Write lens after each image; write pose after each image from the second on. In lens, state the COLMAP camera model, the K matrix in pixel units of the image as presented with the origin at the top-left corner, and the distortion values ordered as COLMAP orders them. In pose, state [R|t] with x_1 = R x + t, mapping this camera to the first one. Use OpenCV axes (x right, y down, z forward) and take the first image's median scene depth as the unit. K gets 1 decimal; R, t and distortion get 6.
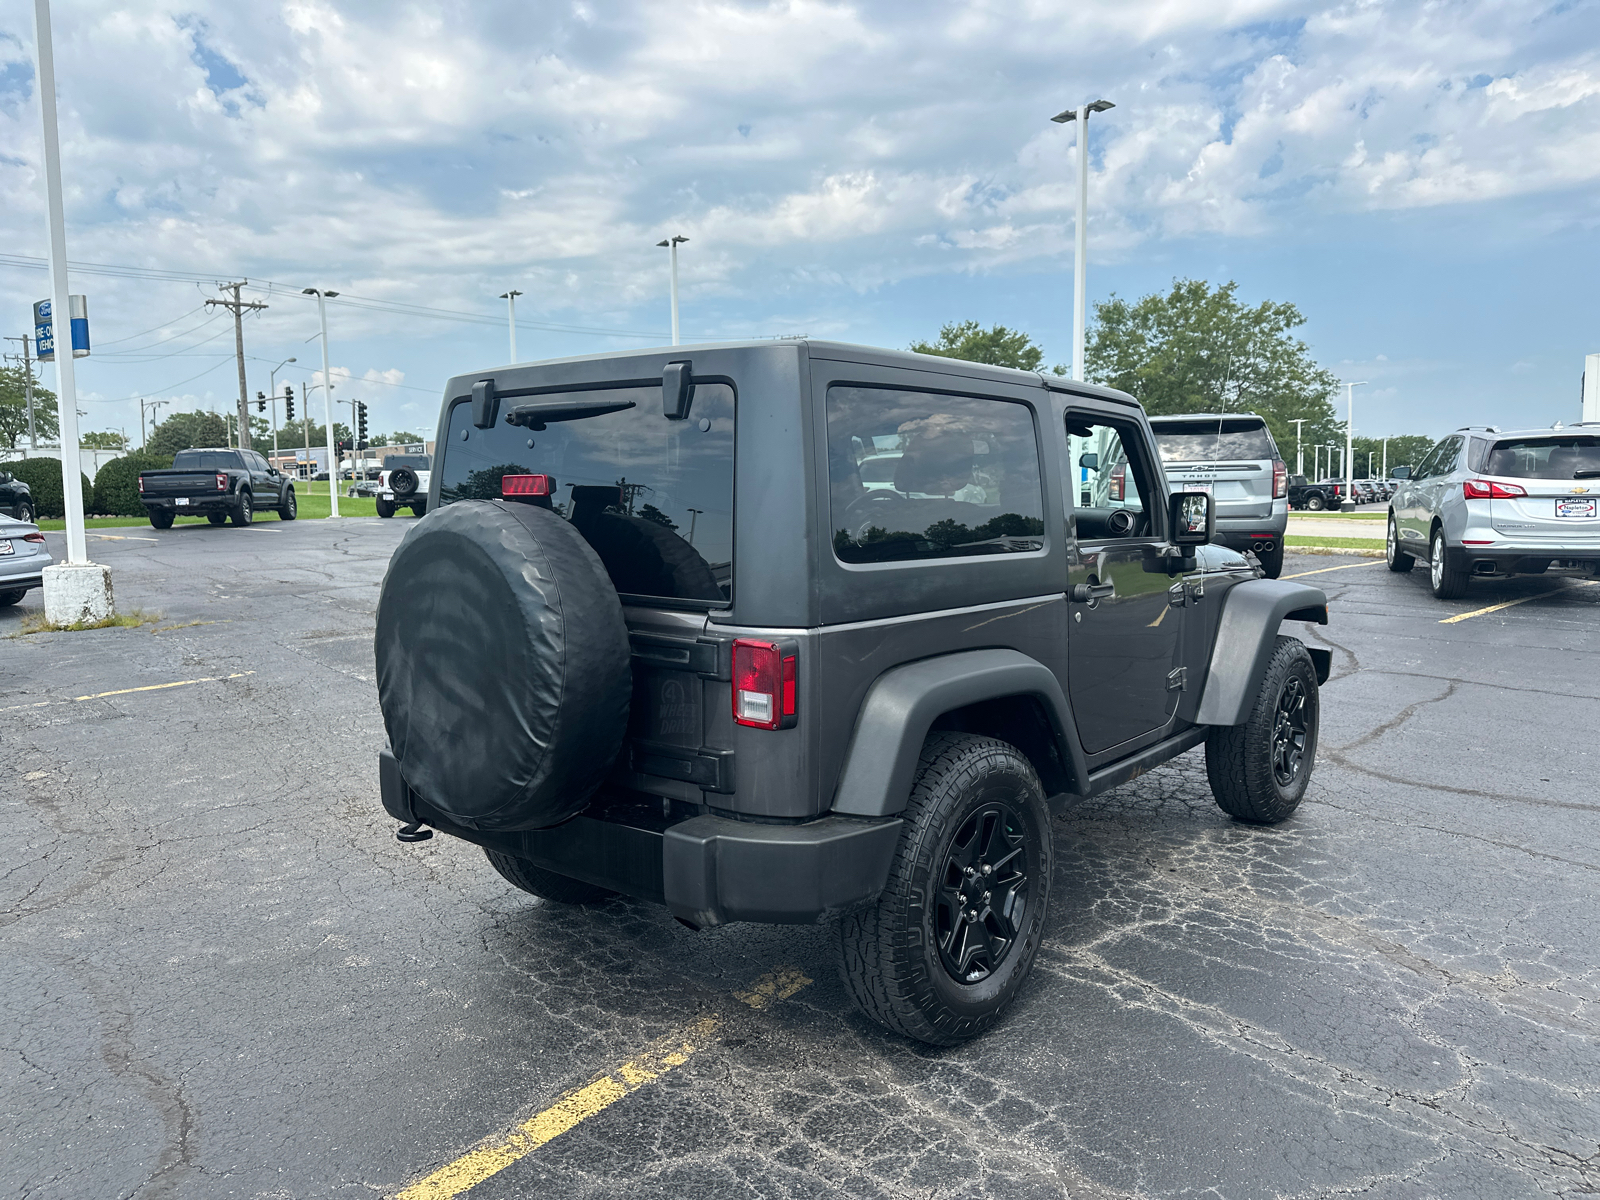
lens RADIAL K [[1152.6, 0, 803.3], [0, 1152.6, 585.5], [0, 0, 1]] dist [0.017103, -0.011616]
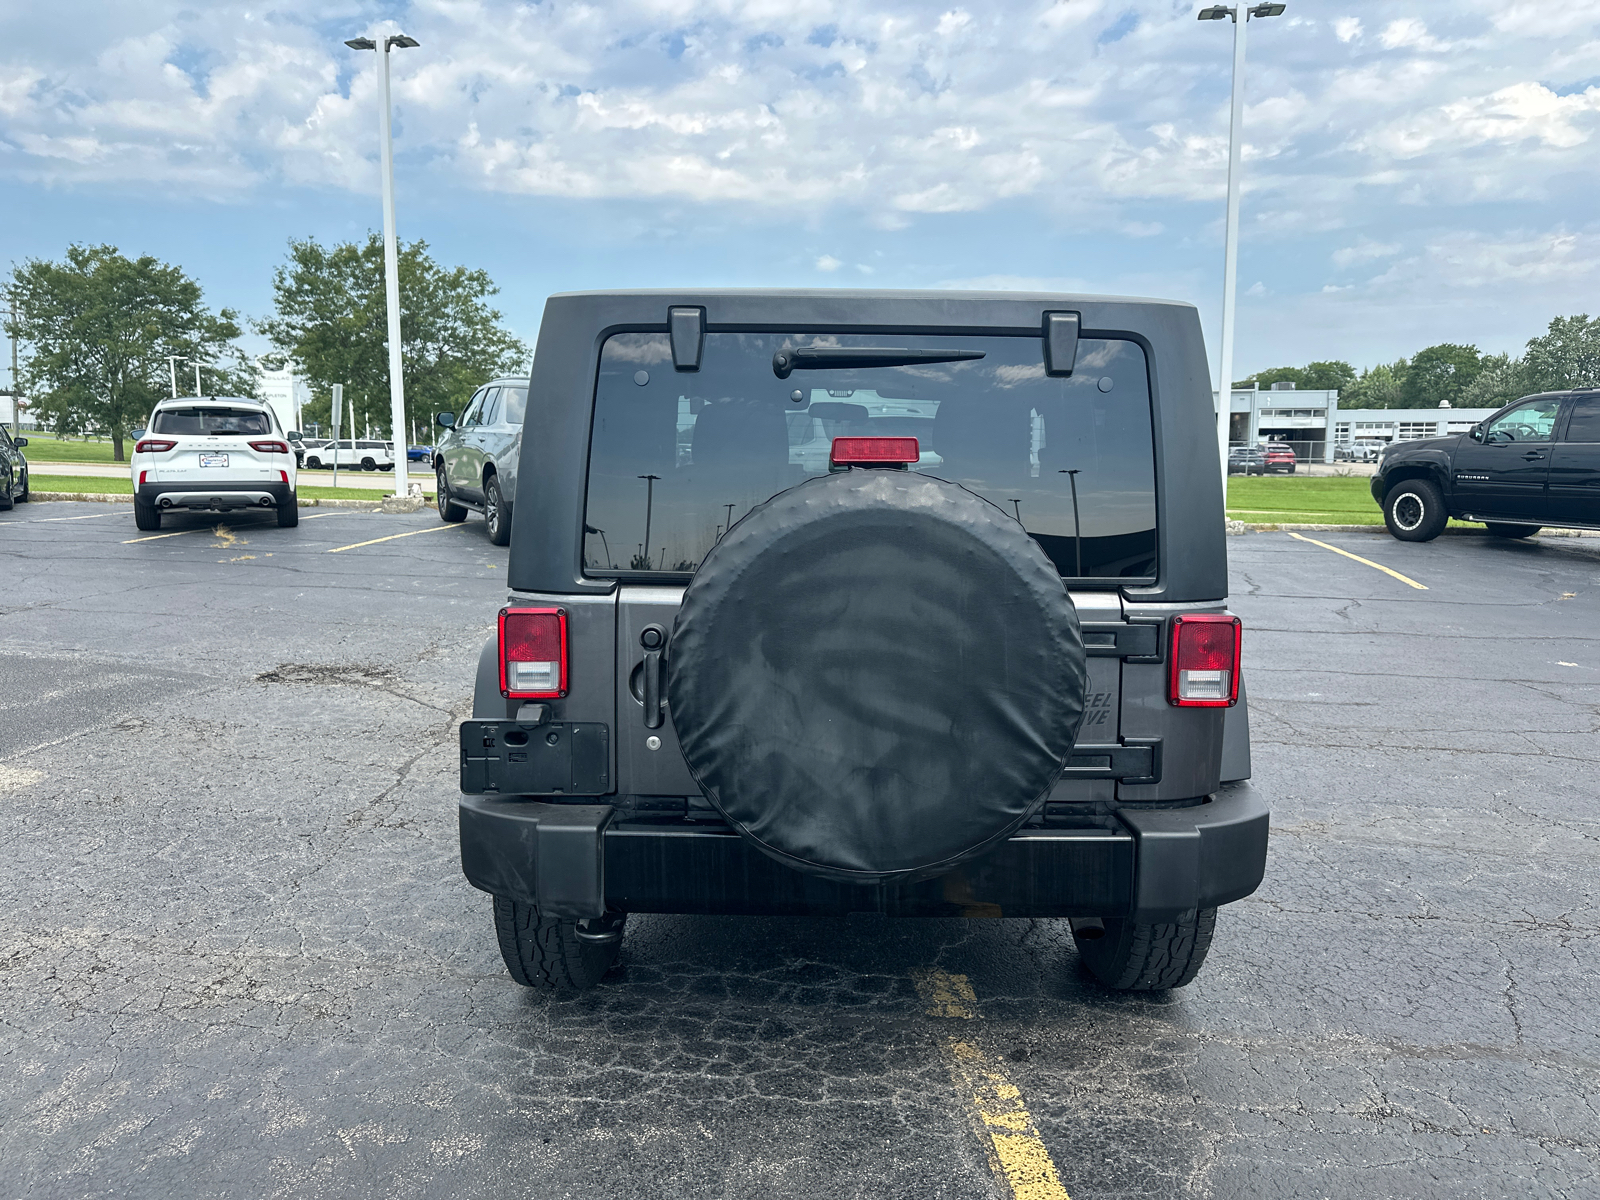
lens RADIAL K [[1152.6, 0, 811.3], [0, 1152.6, 557.0], [0, 0, 1]] dist [0.017103, -0.011616]
pose [[0.748263, -0.048658, 0.661615, -0.126761], [0.042319, 0.998776, 0.025593, -0.005434], [-0.662050, 0.008848, 0.749407, 0.067209]]
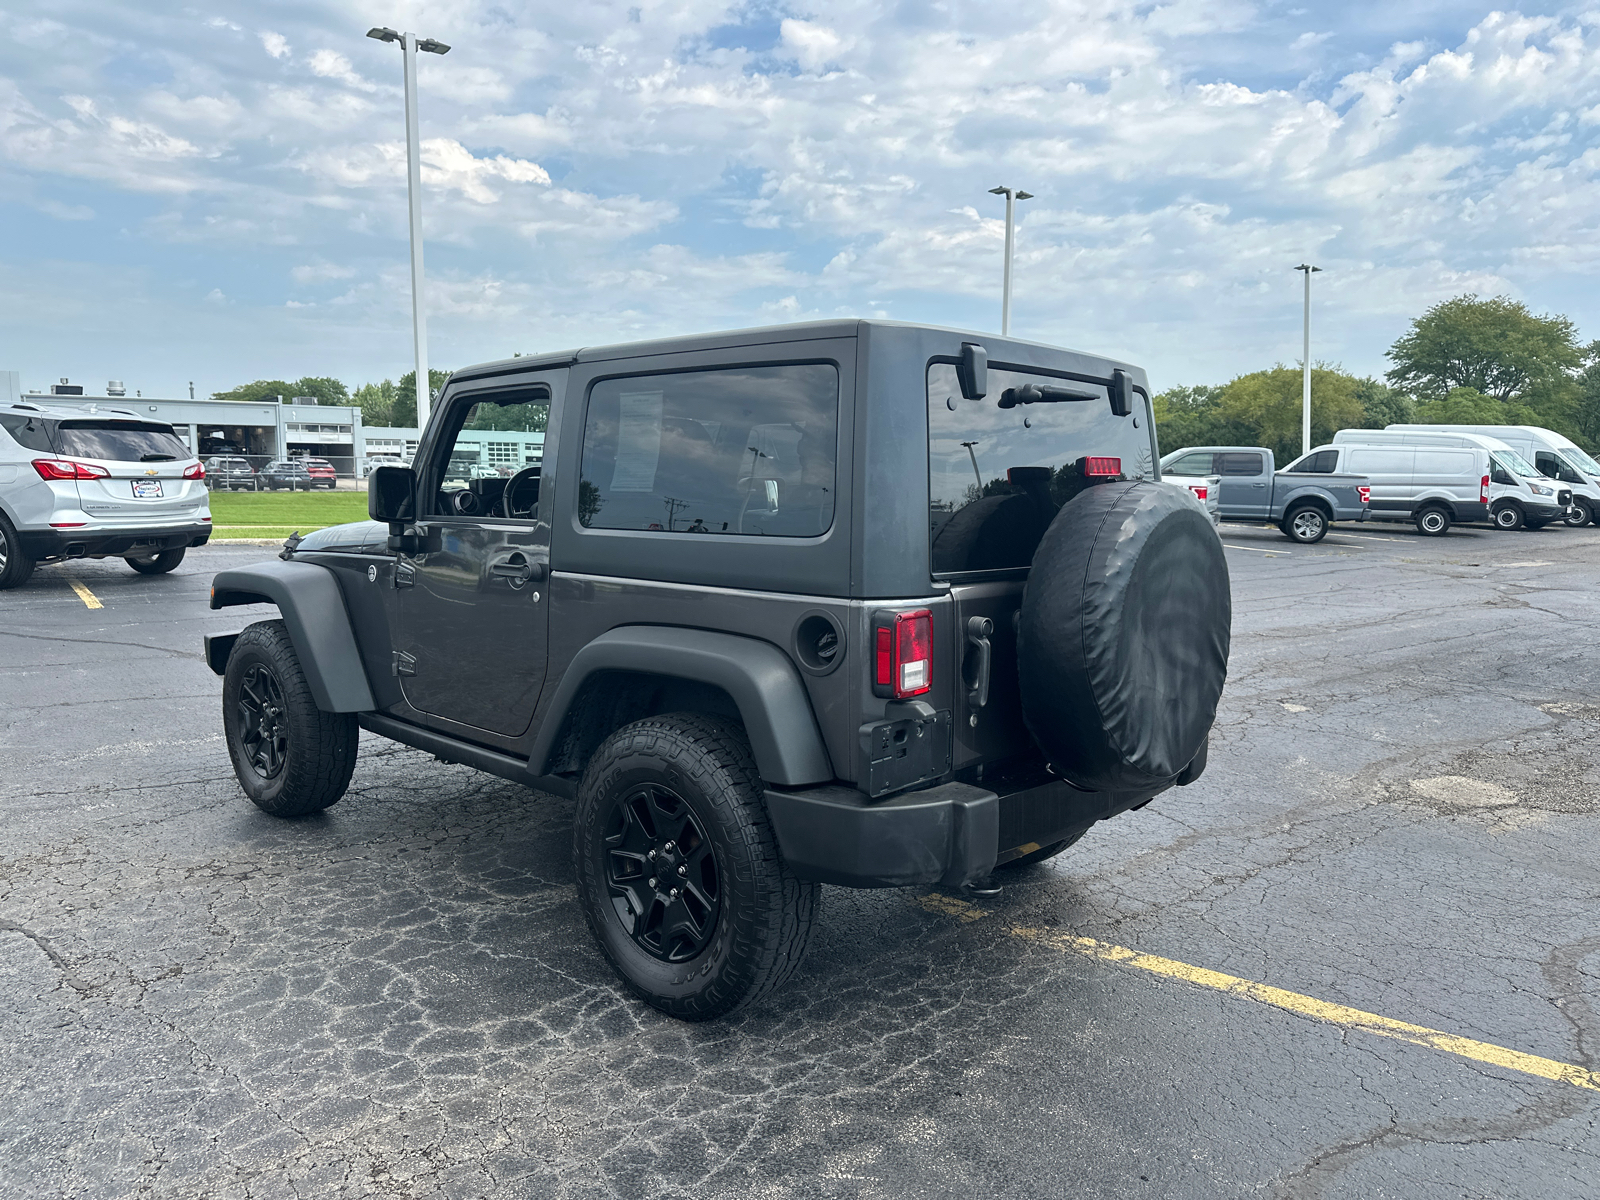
lens RADIAL K [[1152.6, 0, 812.1], [0, 1152.6, 570.8], [0, 0, 1]] dist [0.017103, -0.011616]
pose [[-0.003142, -0.076356, 0.997076, -0.204597], [0.073123, 0.994394, 0.076381, -0.014452], [-0.997318, 0.073149, 0.002459, 0.199396]]
